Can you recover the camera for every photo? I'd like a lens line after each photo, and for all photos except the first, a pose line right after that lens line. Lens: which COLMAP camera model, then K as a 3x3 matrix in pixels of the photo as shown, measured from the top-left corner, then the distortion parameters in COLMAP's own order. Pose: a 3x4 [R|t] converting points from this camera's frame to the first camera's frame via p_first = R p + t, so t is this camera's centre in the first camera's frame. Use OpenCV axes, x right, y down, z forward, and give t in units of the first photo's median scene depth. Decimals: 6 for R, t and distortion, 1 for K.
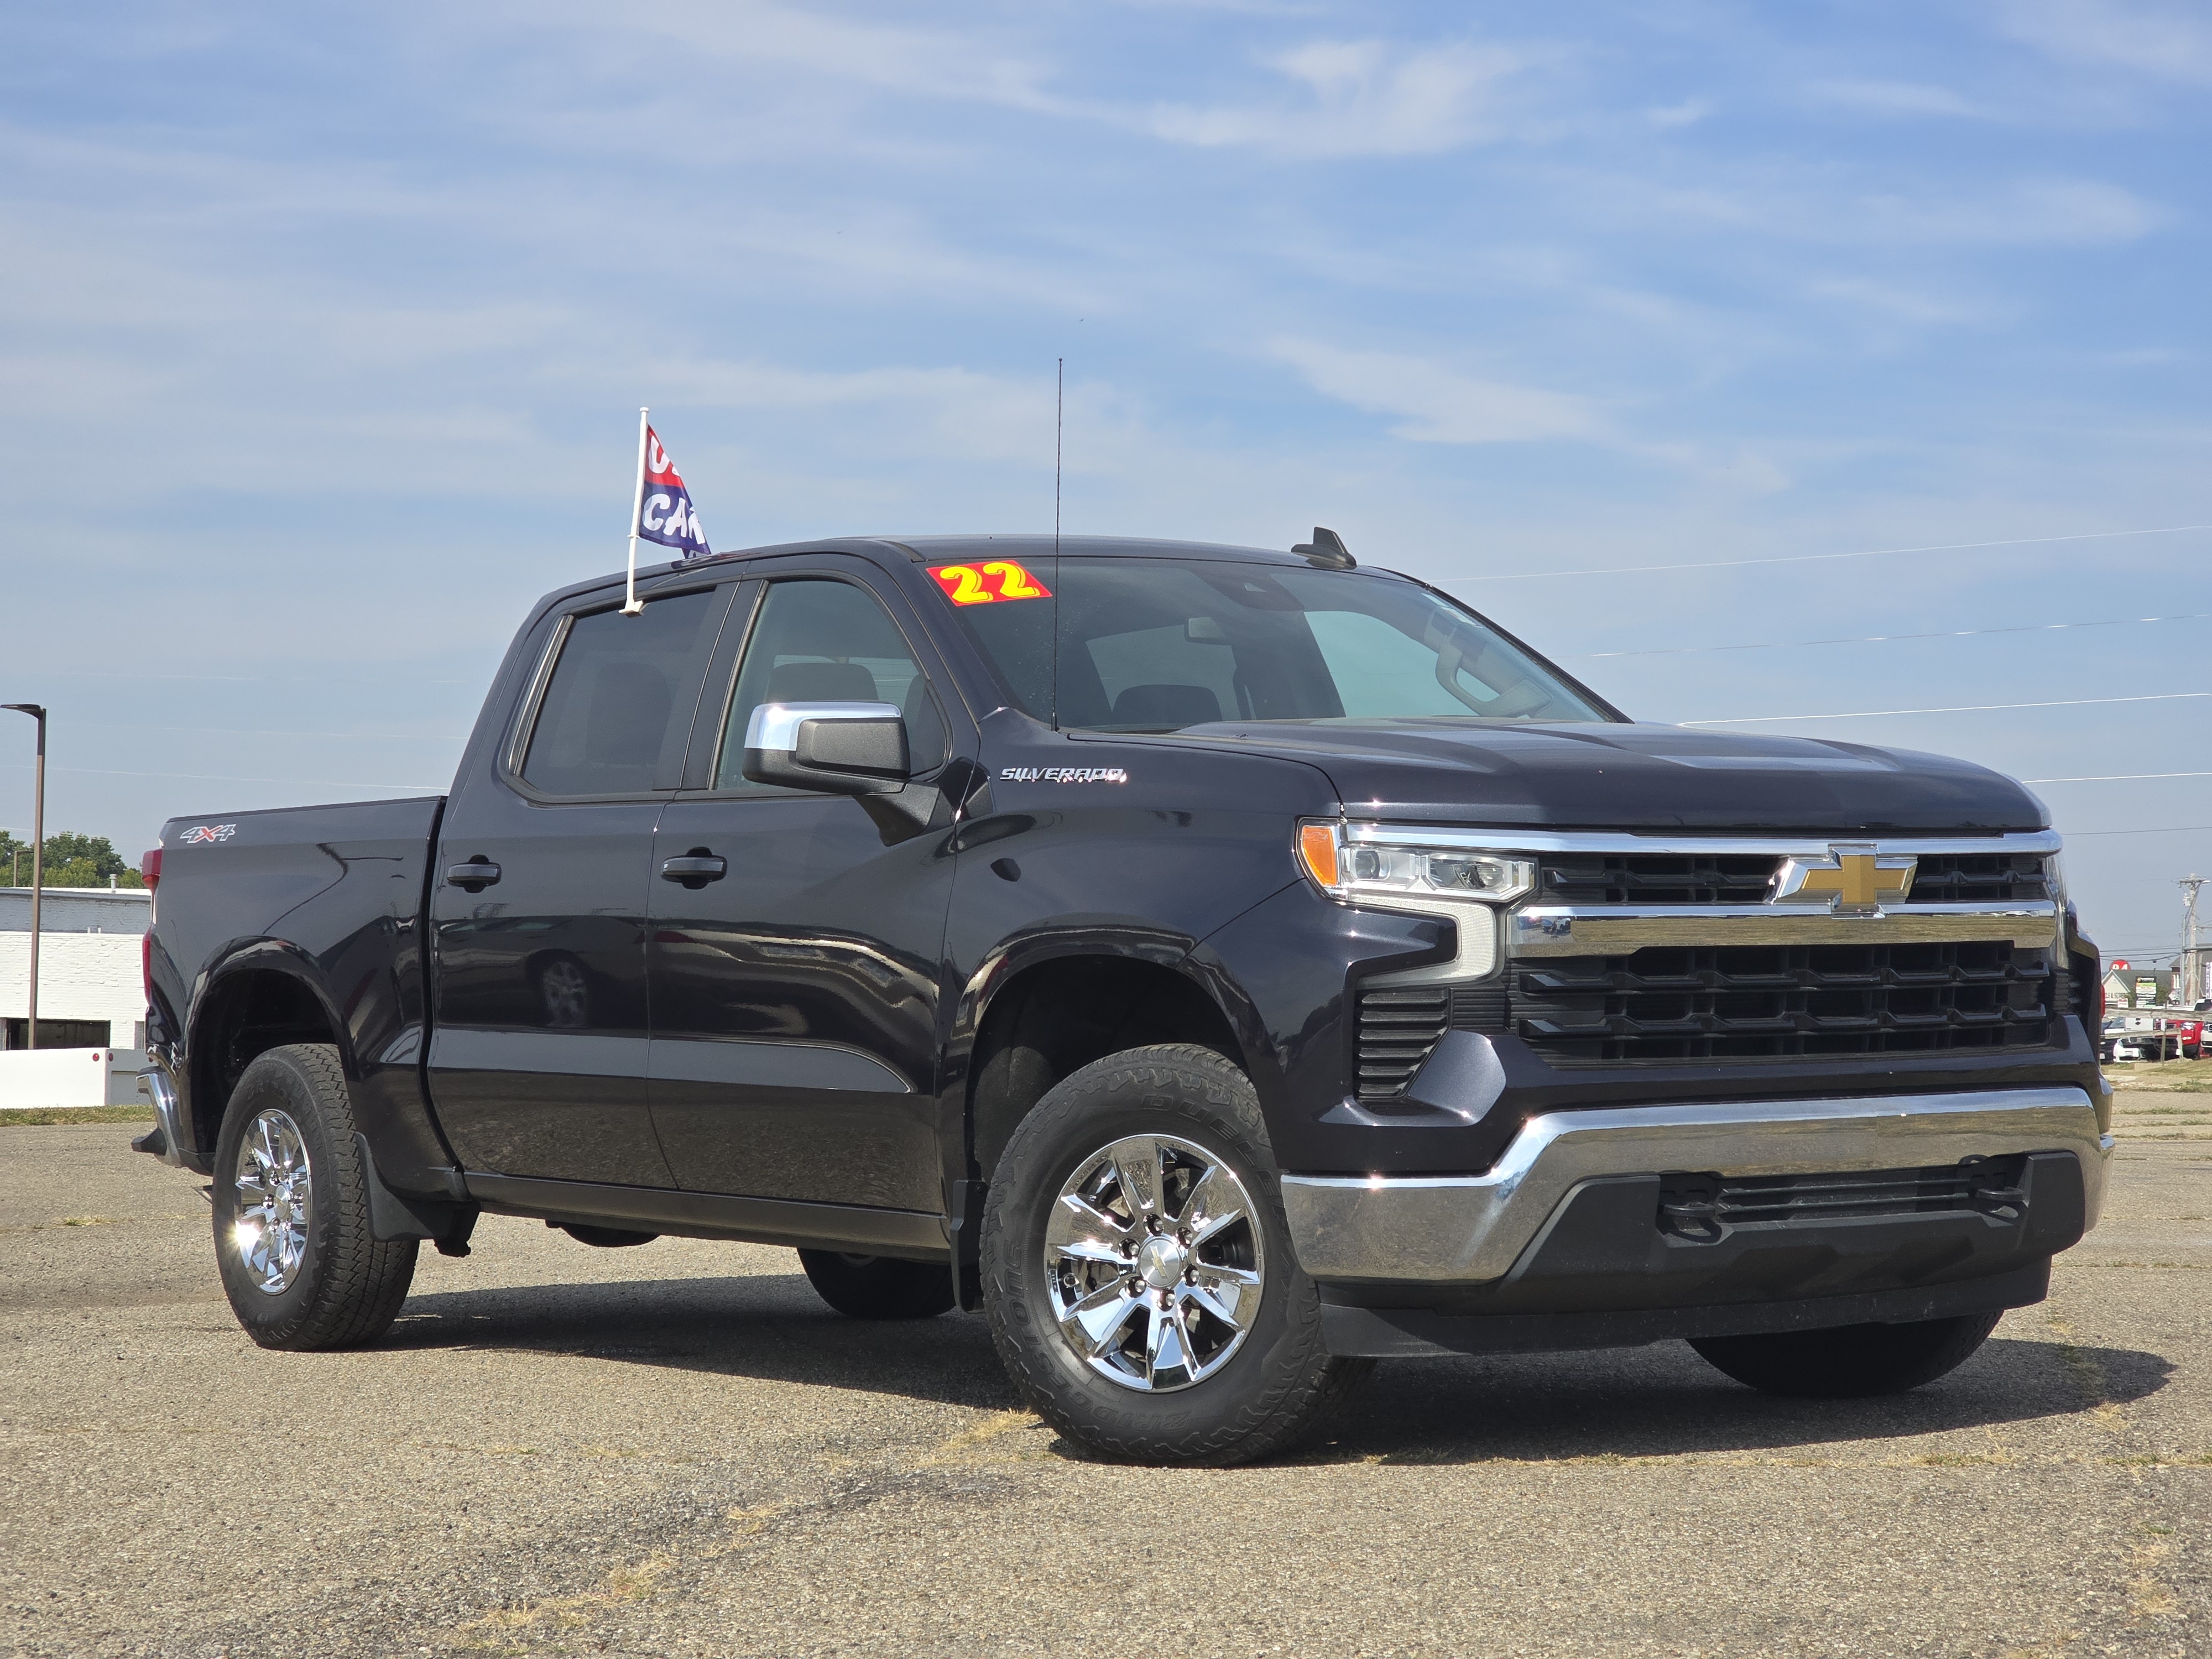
lens RADIAL K [[4497.3, 0, 1006.6], [0, 4497.3, 830.6], [0, 0, 1]] dist [-0.550315, 5.813188]
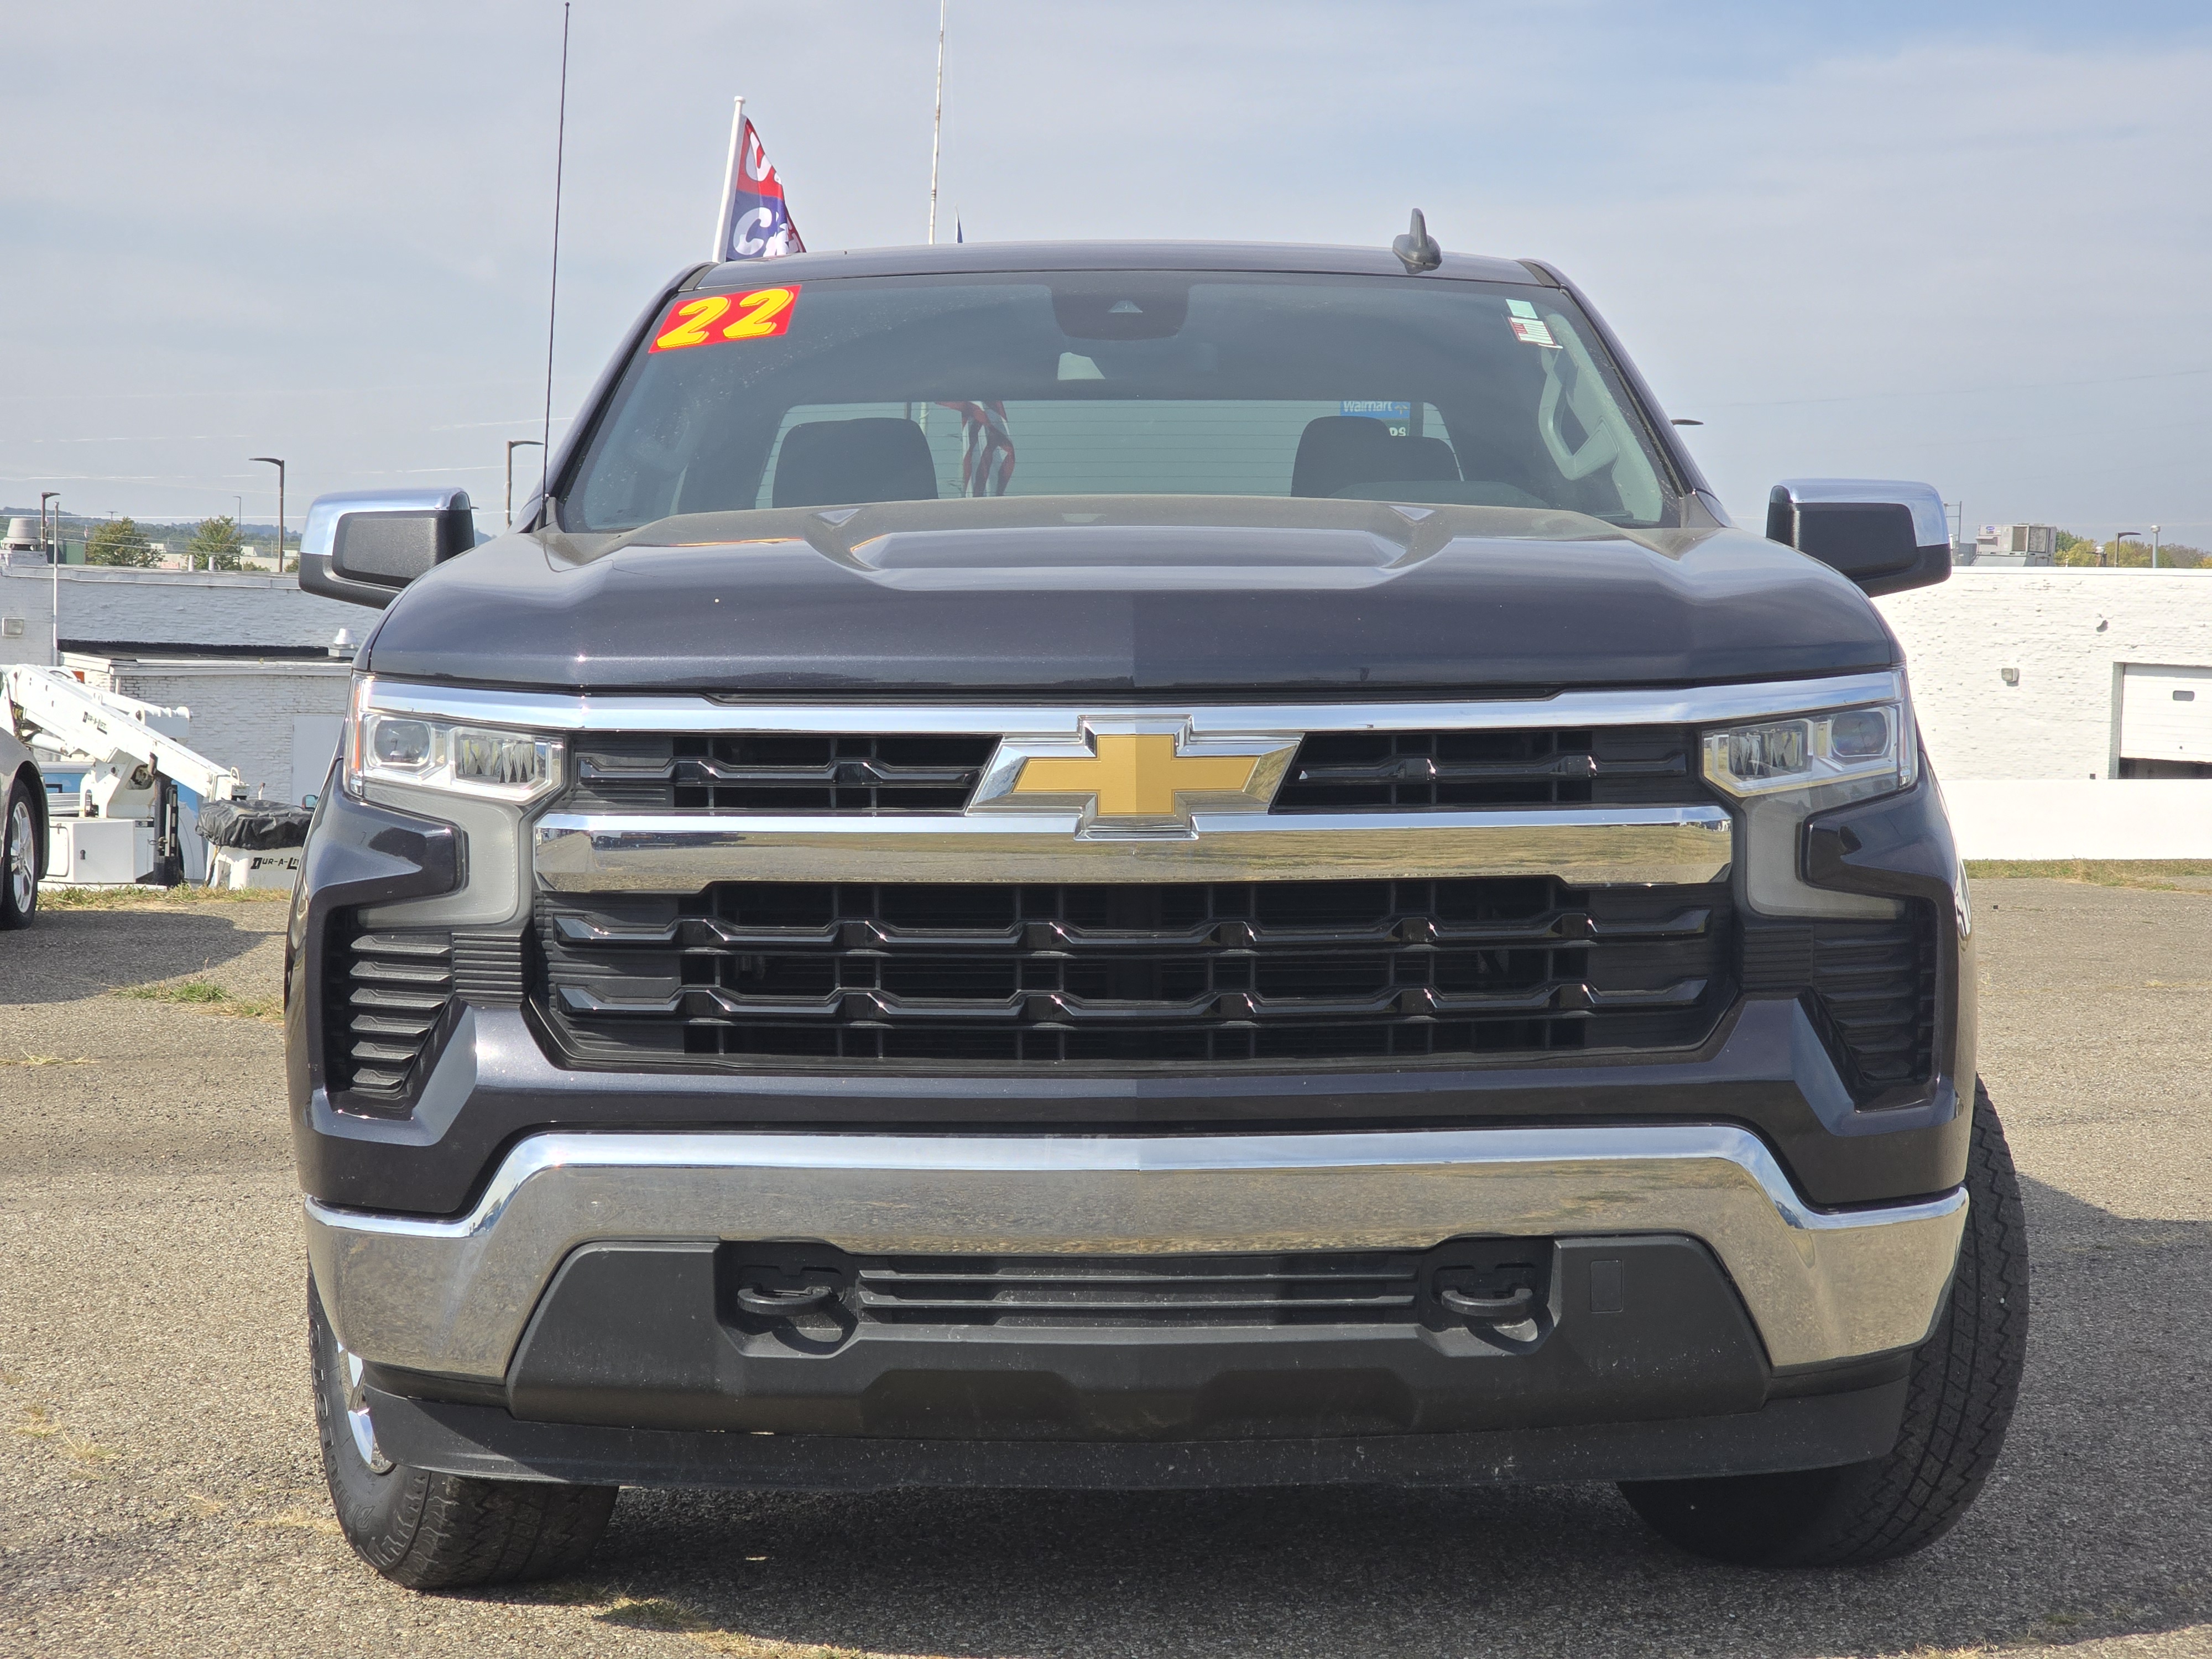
lens RADIAL K [[4497.3, 0, 1006.6], [0, 4497.3, 830.6], [0, 0, 1]] dist [-0.550315, 5.813188]
pose [[0.823525, 0.027038, -0.566636, 0.526181], [0.011480, 0.997865, 0.064300, -0.021040], [0.567164, -0.059458, 0.821456, 0.492410]]
